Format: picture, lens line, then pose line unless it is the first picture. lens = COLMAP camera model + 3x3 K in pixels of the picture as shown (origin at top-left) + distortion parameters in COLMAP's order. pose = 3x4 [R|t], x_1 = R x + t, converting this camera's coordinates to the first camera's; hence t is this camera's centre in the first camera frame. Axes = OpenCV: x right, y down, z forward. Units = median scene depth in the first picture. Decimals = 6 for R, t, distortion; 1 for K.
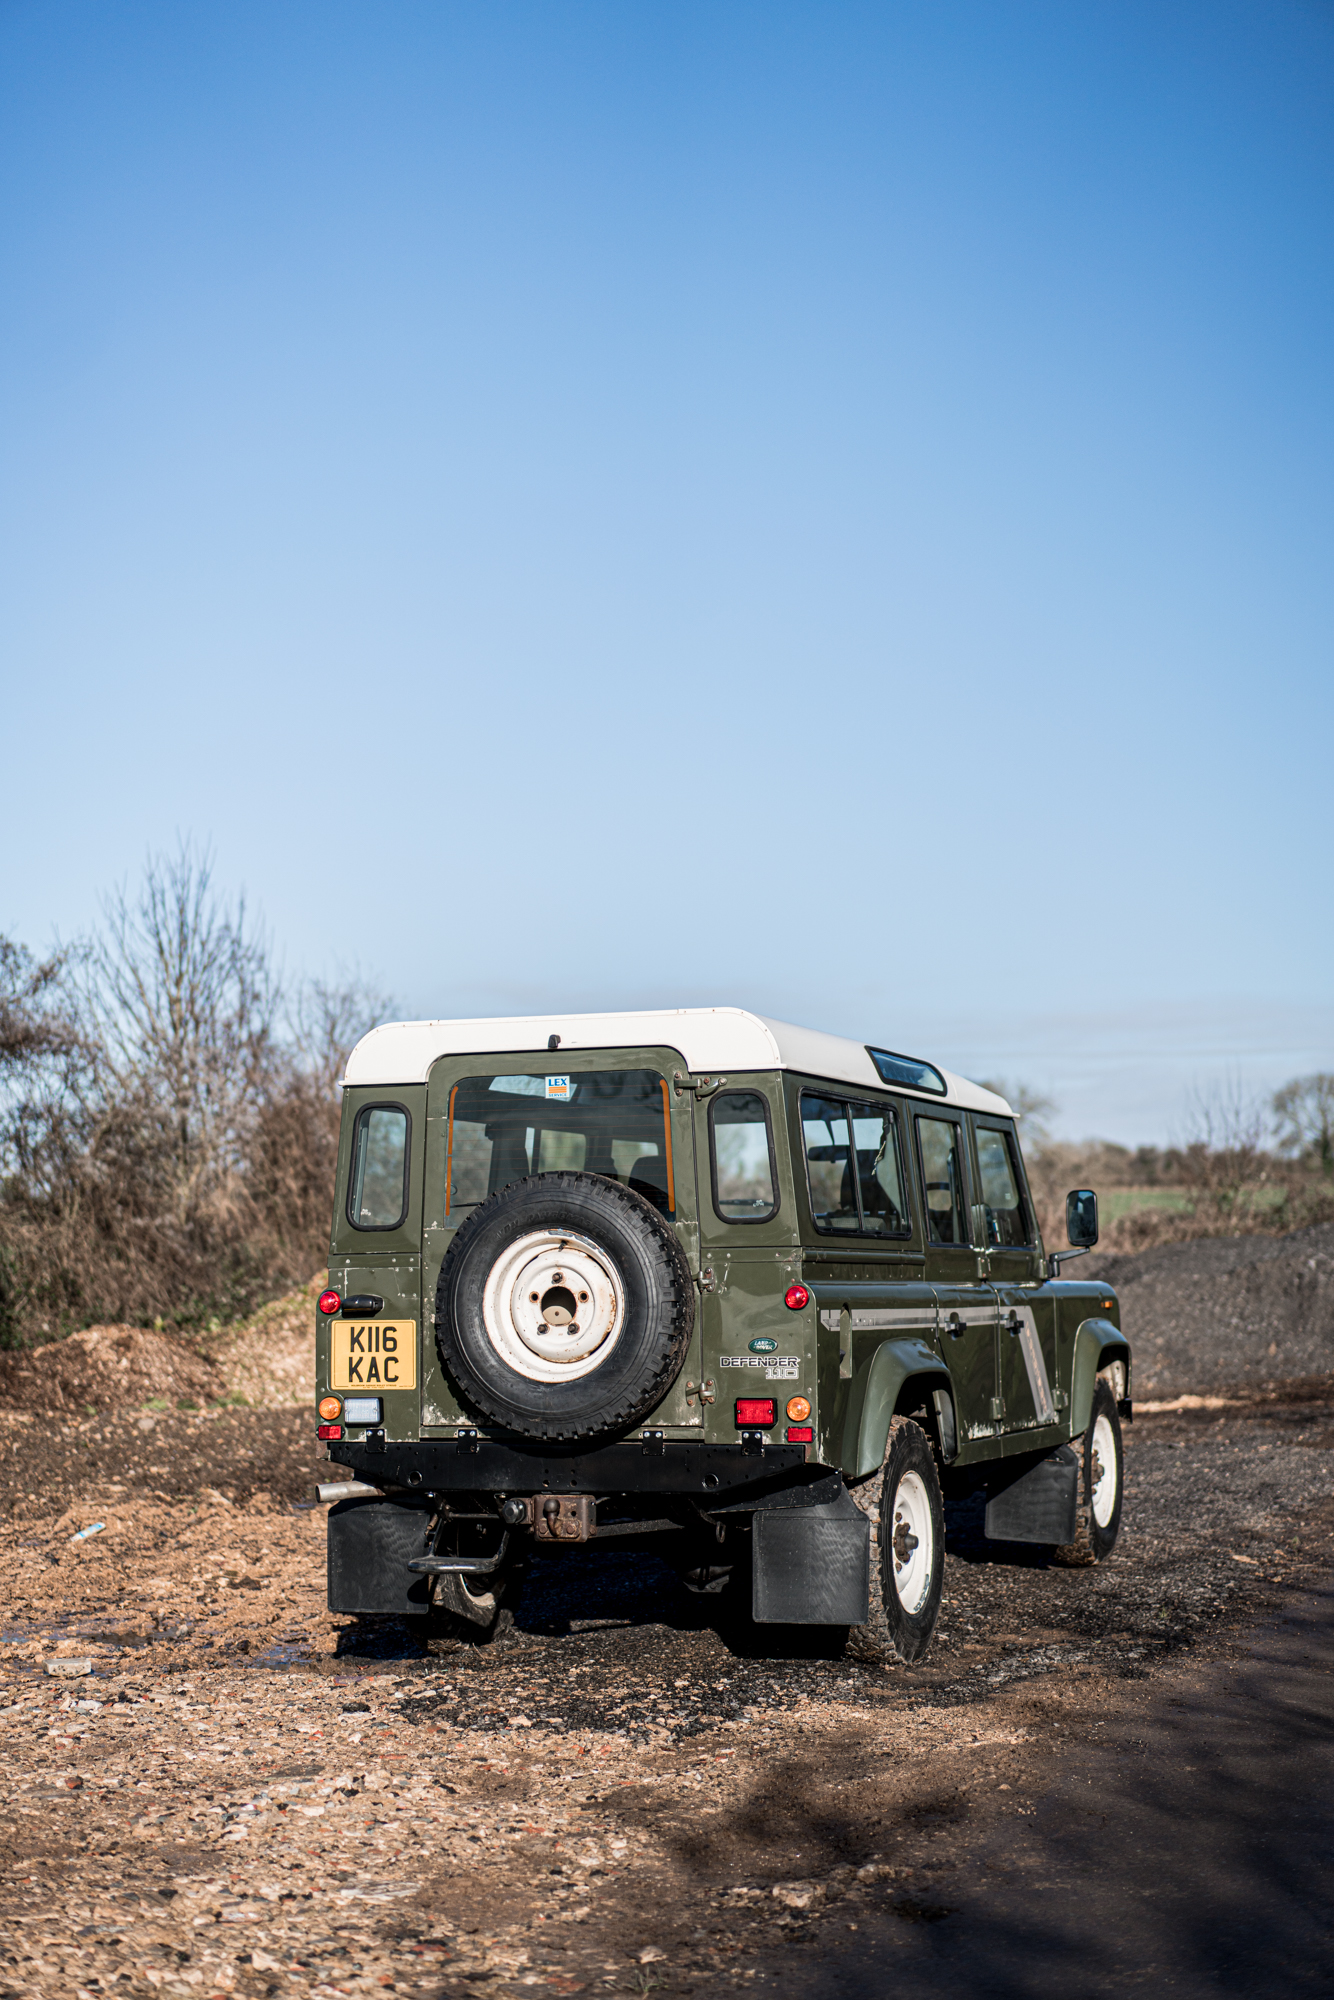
lens RADIAL K [[3111.9, 0, 648.1], [0, 3111.9, 1010.0], [0, 0, 1]] dist [0.025100, 0.000000]
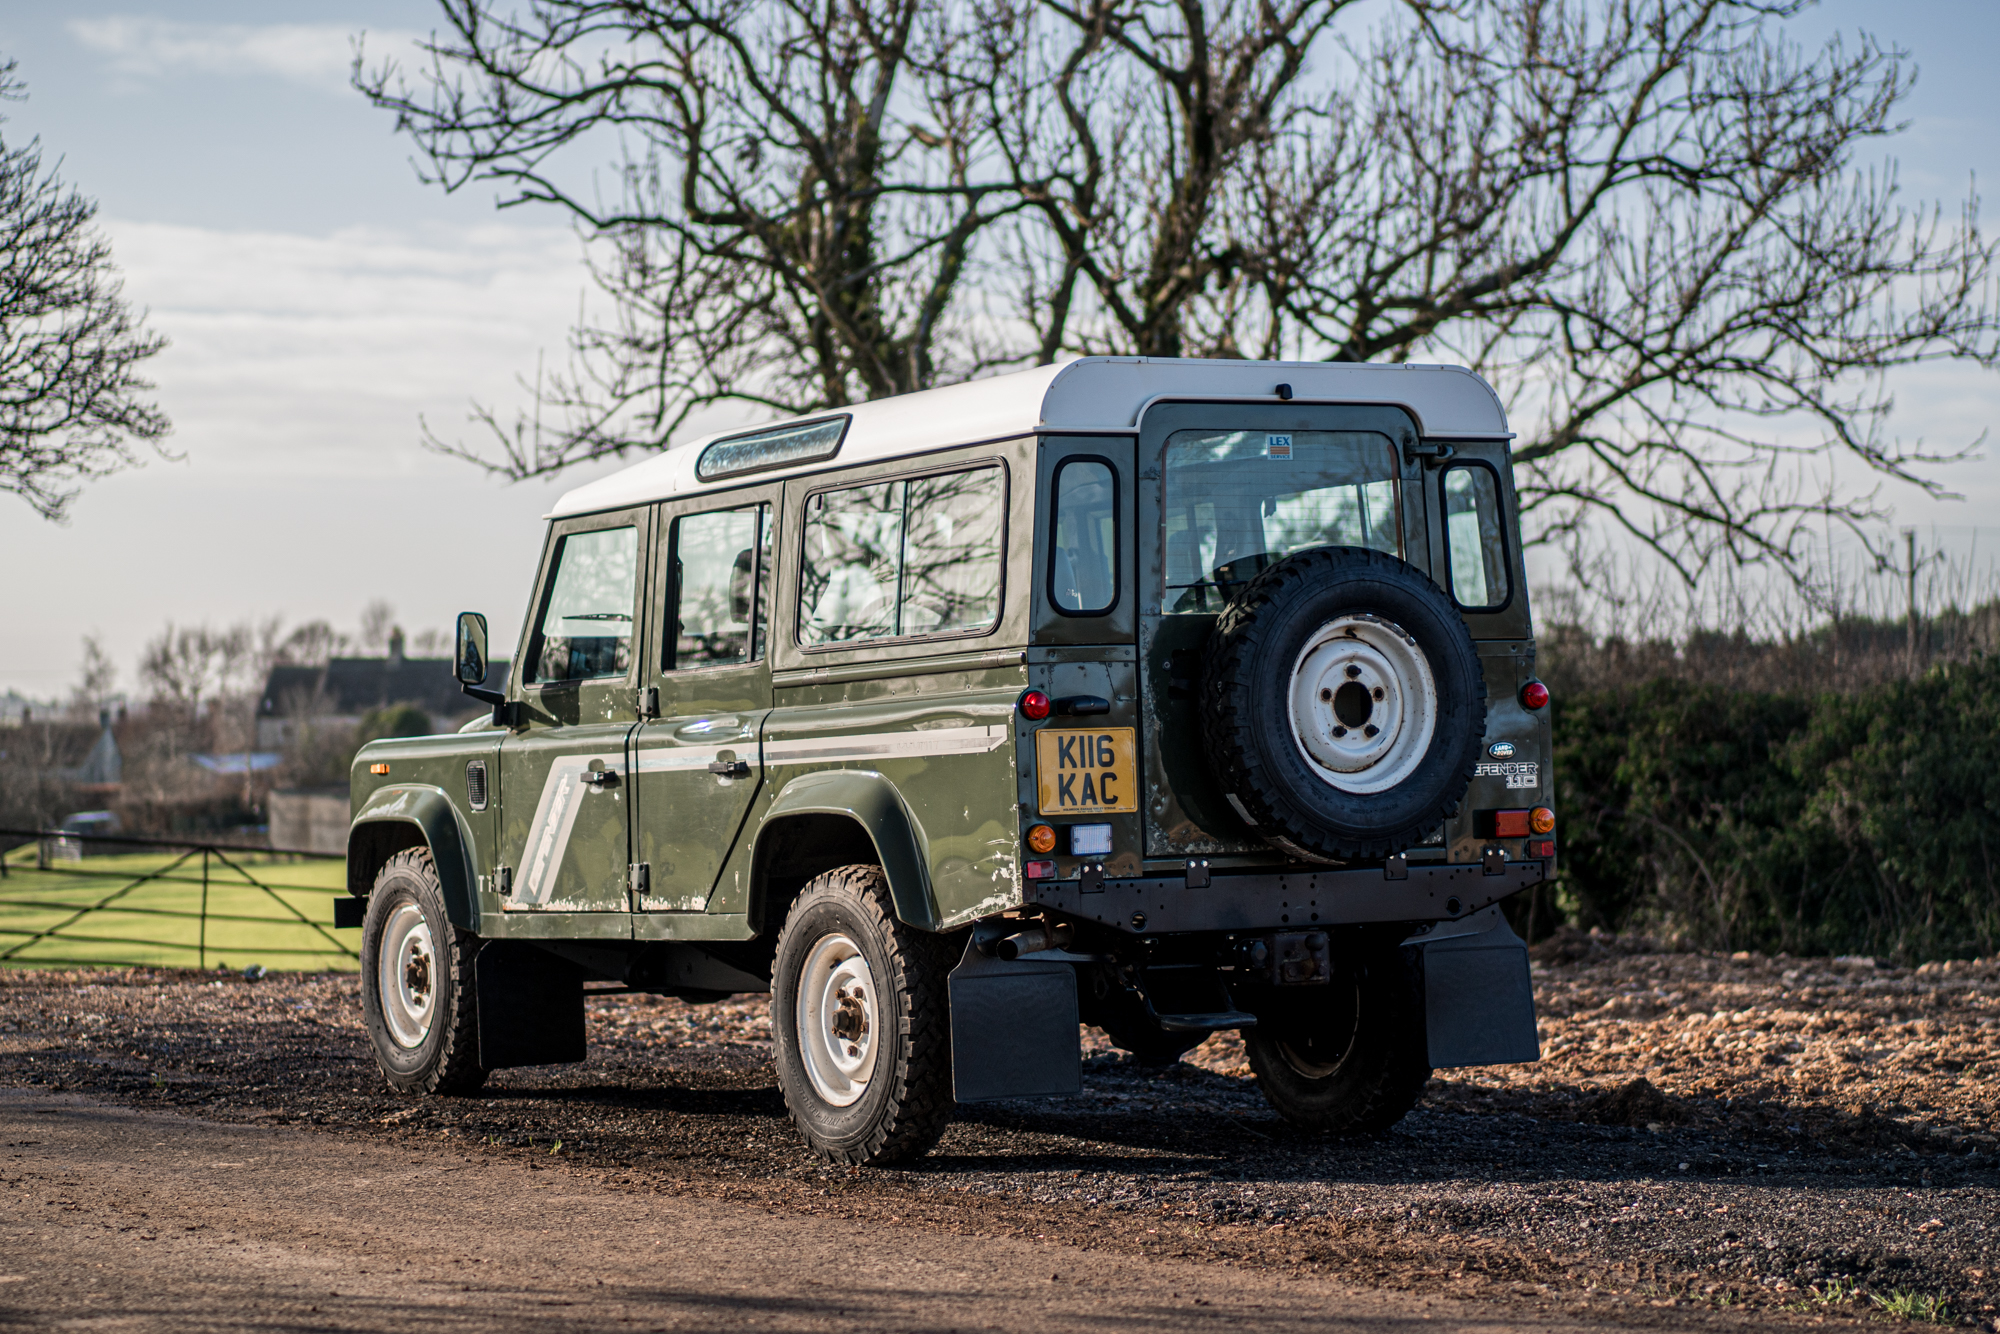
lens RADIAL K [[4788.7, 0, 956.3], [0, 4788.7, 659.4], [0, 0, 1]] dist [0.026972, 0.000000]
pose [[0.628224, 0.016461, 0.777859, -1.079800], [-0.043154, 0.998974, 0.013712, 0.067790], [-0.776835, -0.042182, 0.628290, 0.260152]]
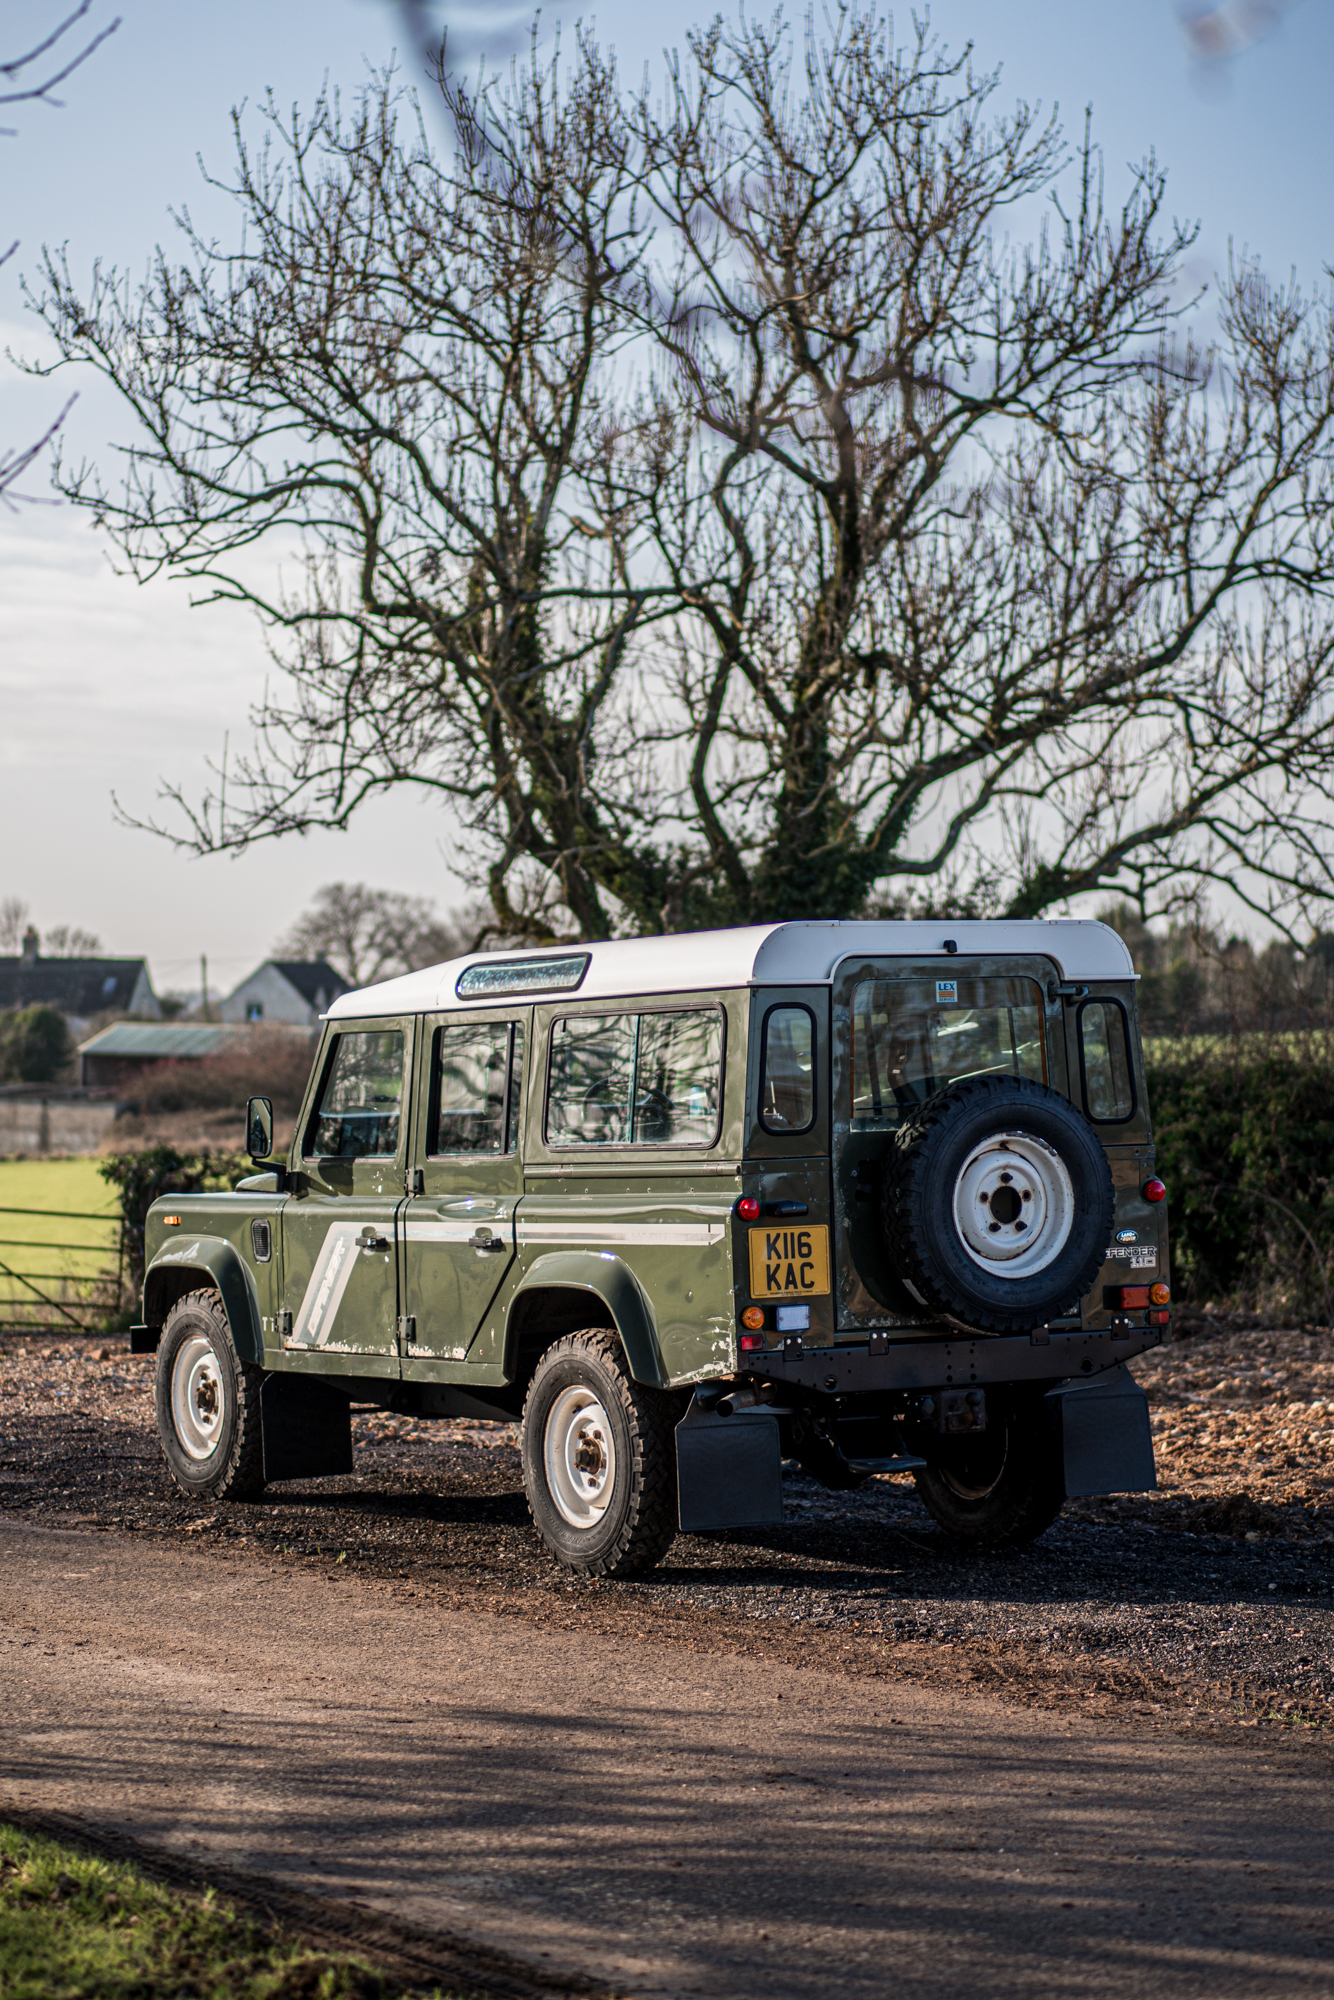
lens RADIAL K [[4788.7, 0, 669.8], [0, 4788.7, 1001.8], [0, 0, 1]] dist [0.026972, 0.000000]
pose [[0.613591, 0.010246, 0.789558, -1.319382], [-0.047355, 0.998594, 0.023843, -0.004871], [-0.788203, -0.052019, 0.613213, 0.112775]]
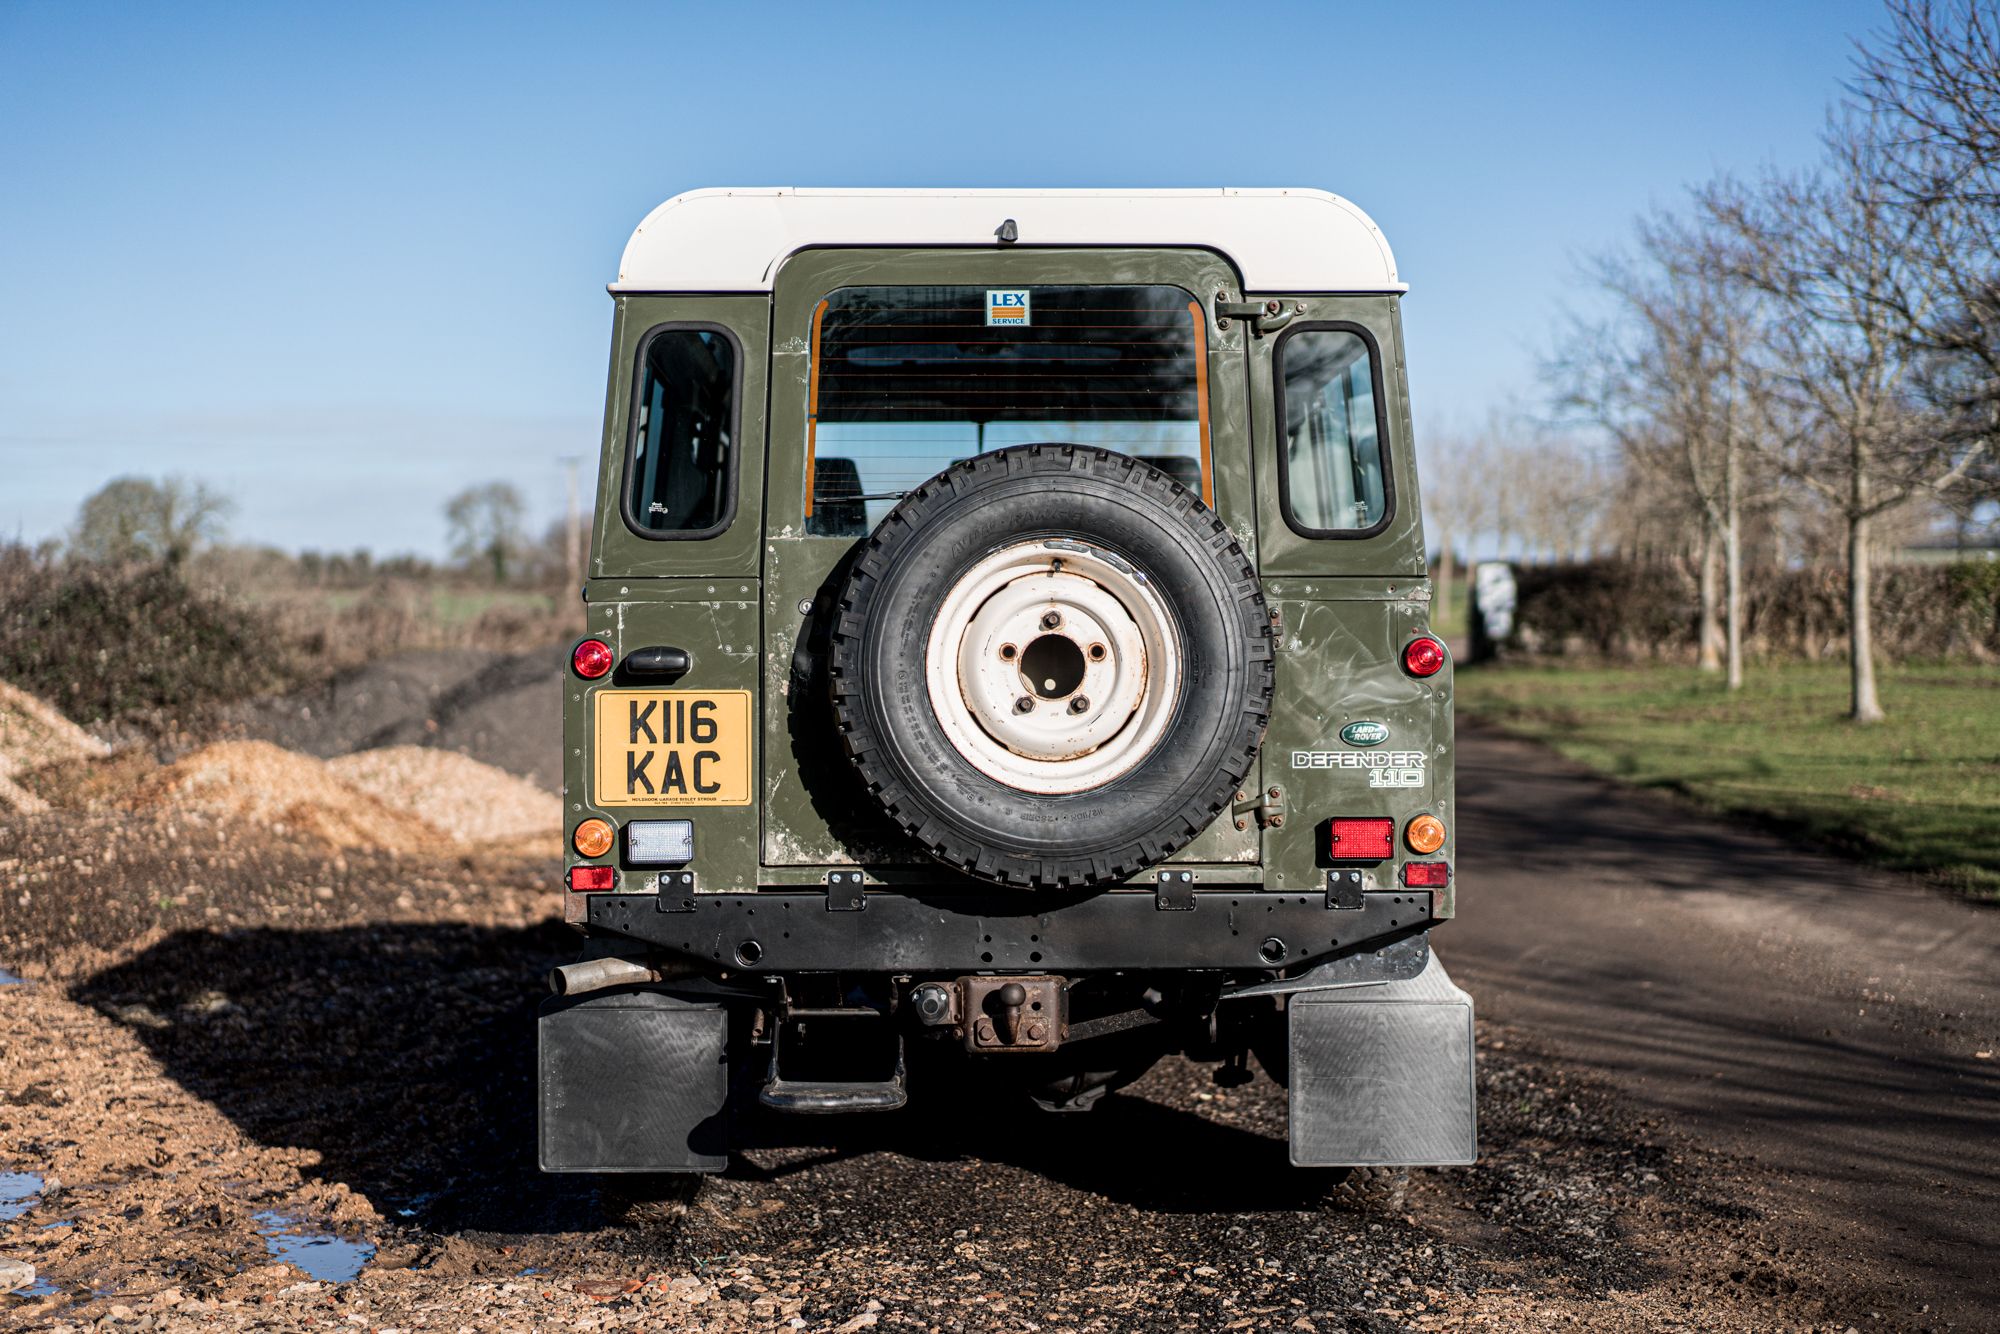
lens RADIAL K [[3111.9, 0, 981.5], [0, 3111.9, 681.2], [0, 0, 1]] dist [0.025100, 0.000000]
pose [[0.928021, 0.010022, 0.372394, -0.258286], [-0.041175, 0.996273, 0.075796, 0.051479], [-0.370246, -0.085674, 0.924975, 0.437558]]
